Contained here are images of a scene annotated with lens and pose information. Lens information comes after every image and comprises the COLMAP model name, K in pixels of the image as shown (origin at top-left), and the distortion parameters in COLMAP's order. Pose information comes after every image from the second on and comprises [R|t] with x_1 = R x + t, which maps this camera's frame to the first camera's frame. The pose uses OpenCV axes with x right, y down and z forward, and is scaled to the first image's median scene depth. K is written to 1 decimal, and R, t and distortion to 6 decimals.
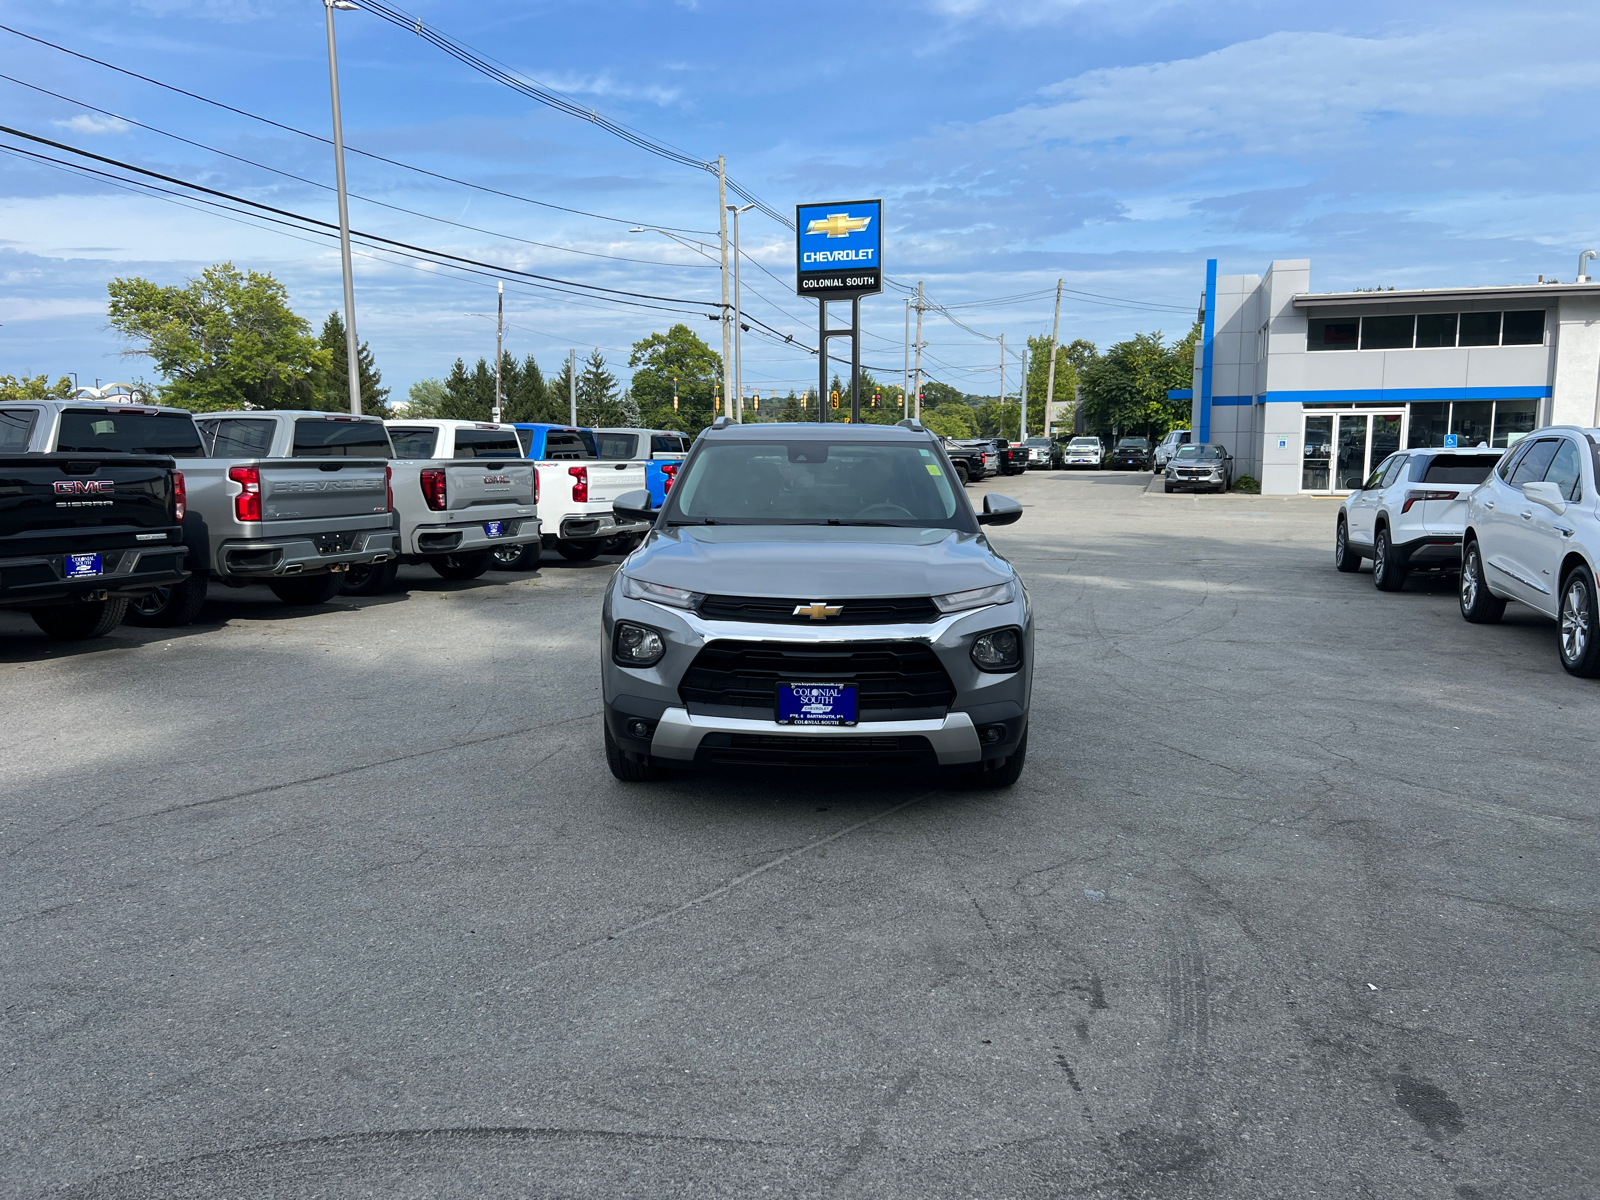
lens RADIAL K [[1200.8, 0, 786.9], [0, 1200.8, 607.1], [0, 0, 1]] dist [0.046324, -0.052471]
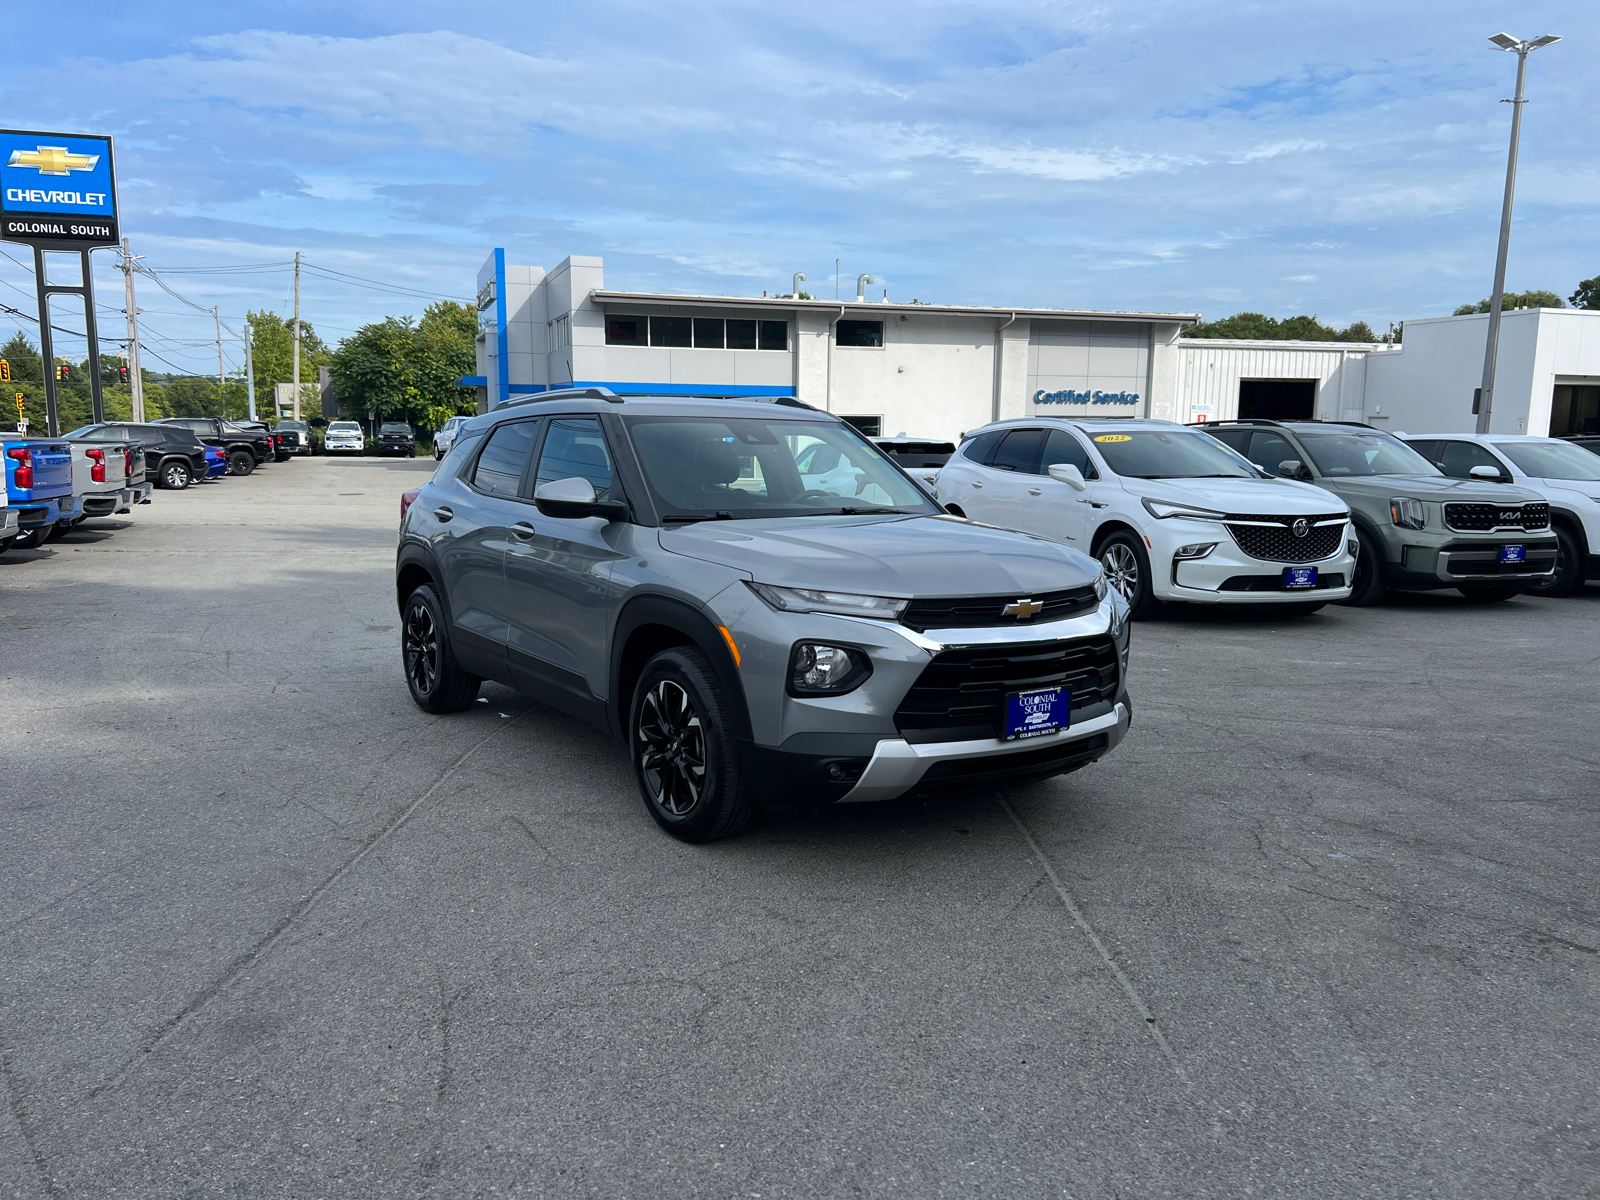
lens RADIAL K [[1200.8, 0, 789.6], [0, 1200.8, 609.7], [0, 0, 1]] dist [0.046324, -0.052471]
pose [[0.808979, -0.077062, 0.582764, -0.628261], [0.069449, 0.996956, 0.035424, -0.039521], [-0.583720, 0.011815, 0.811869, 0.369971]]
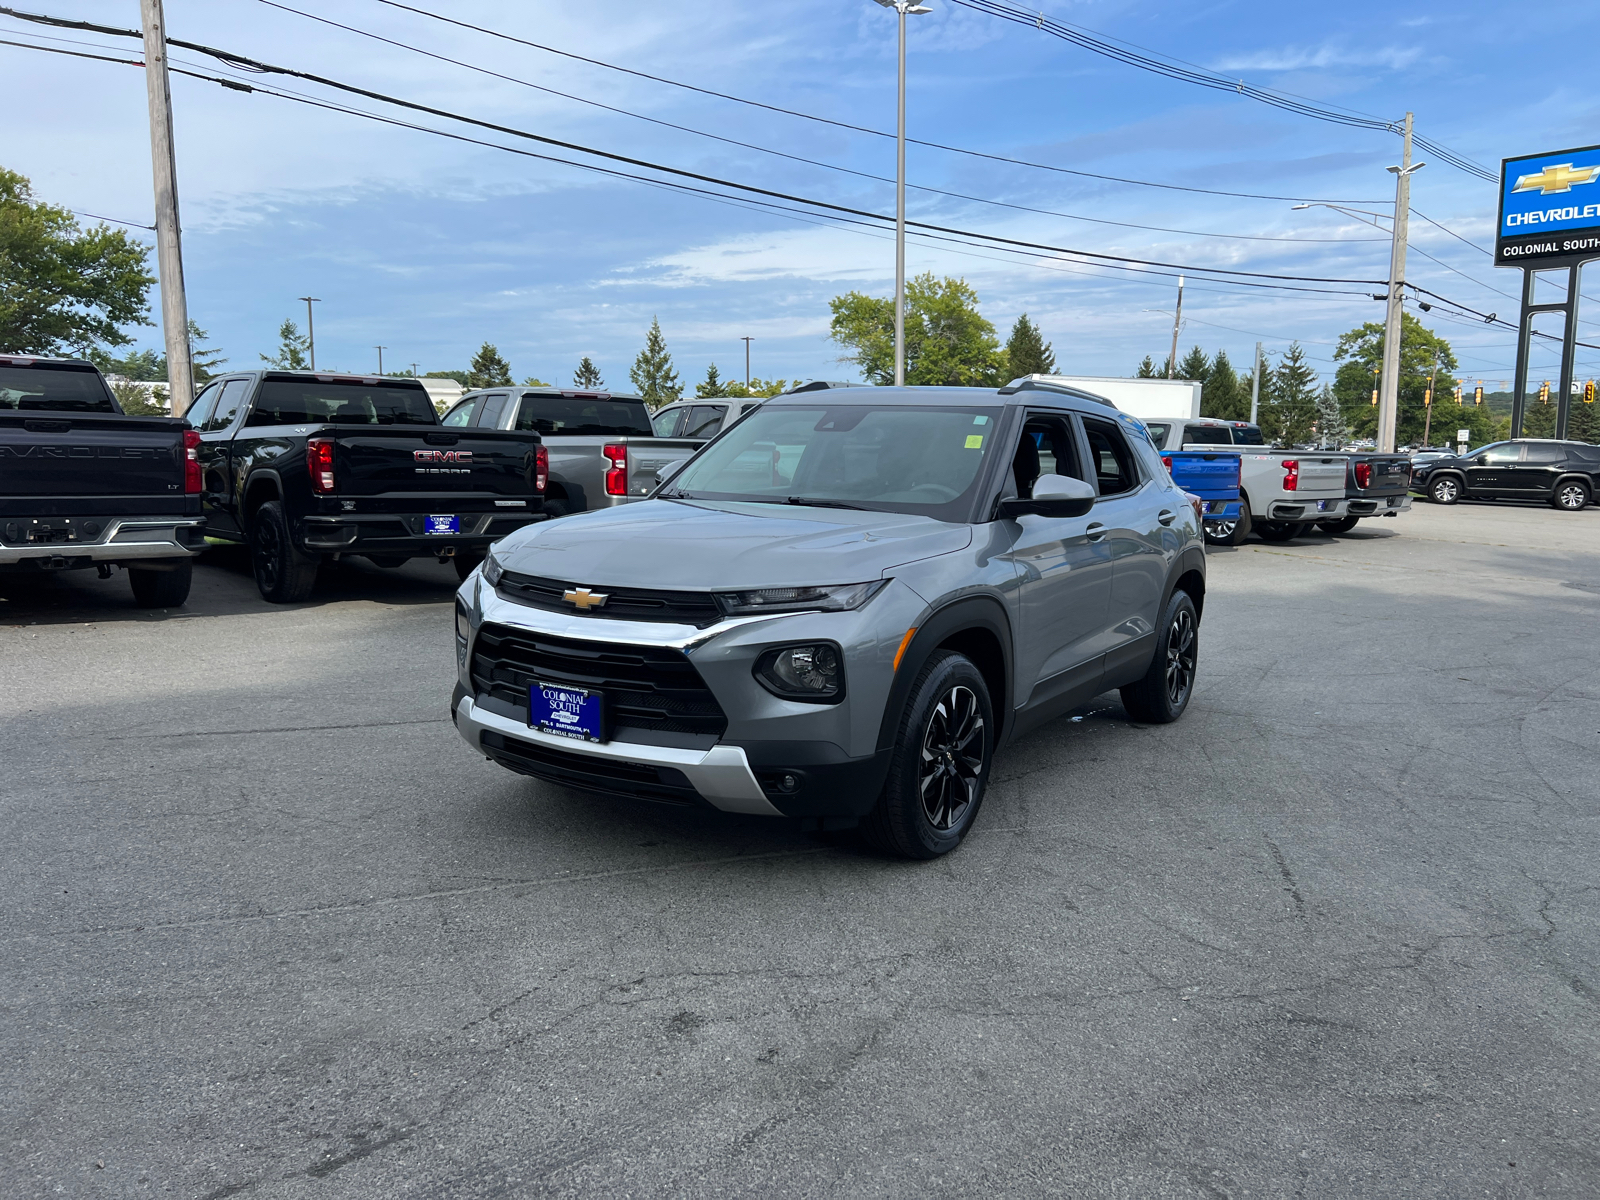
lens RADIAL K [[1200.8, 0, 805.5], [0, 1200.8, 601.0], [0, 0, 1]] dist [0.046324, -0.052471]
pose [[0.854349, 0.080080, -0.513494, 0.570257], [-0.082199, 0.996442, 0.018635, -0.022918], [0.513159, 0.026288, 0.857891, 0.367354]]
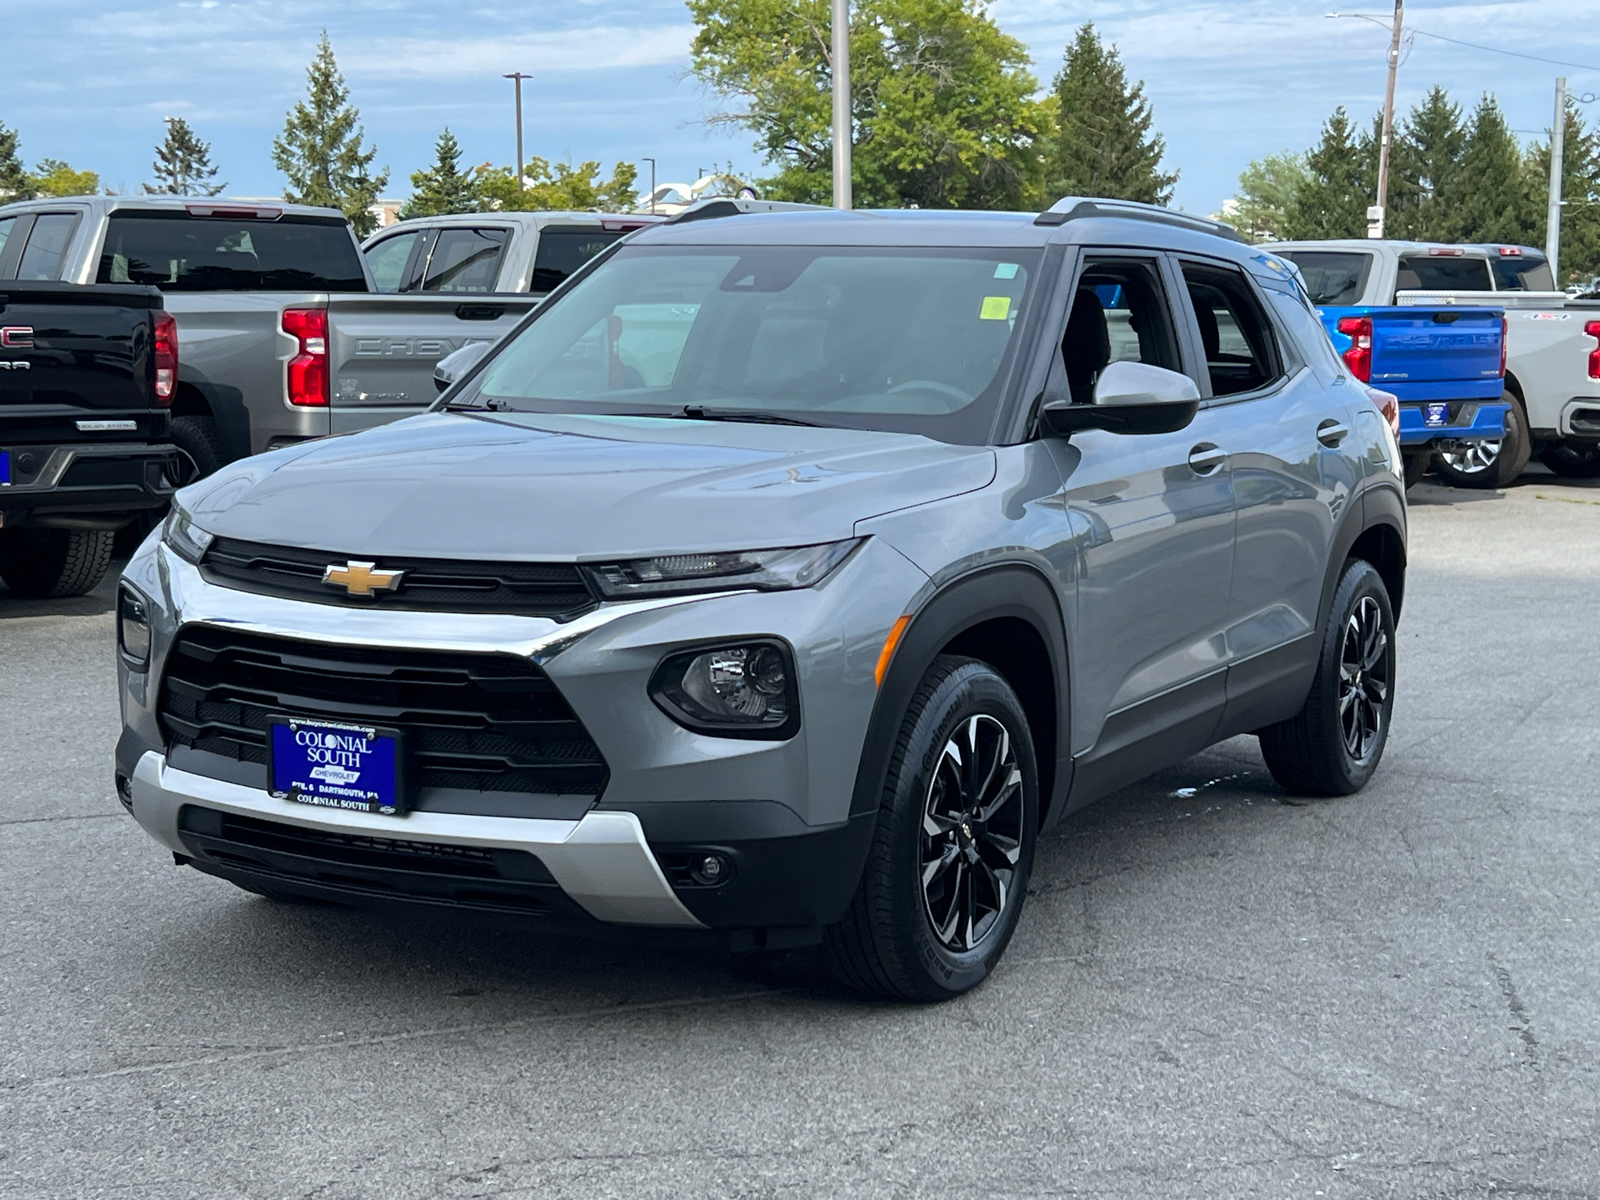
lens RADIAL K [[2513.9, 0, 807.0], [0, 2513.9, 602.8], [0, 0, 1]] dist [0.064952, 0.000000]
pose [[0.886693, 0.059531, -0.458511, 0.658327], [-0.063631, 0.997952, 0.006517, -0.005512], [0.457960, 0.023397, 0.888665, 0.157130]]
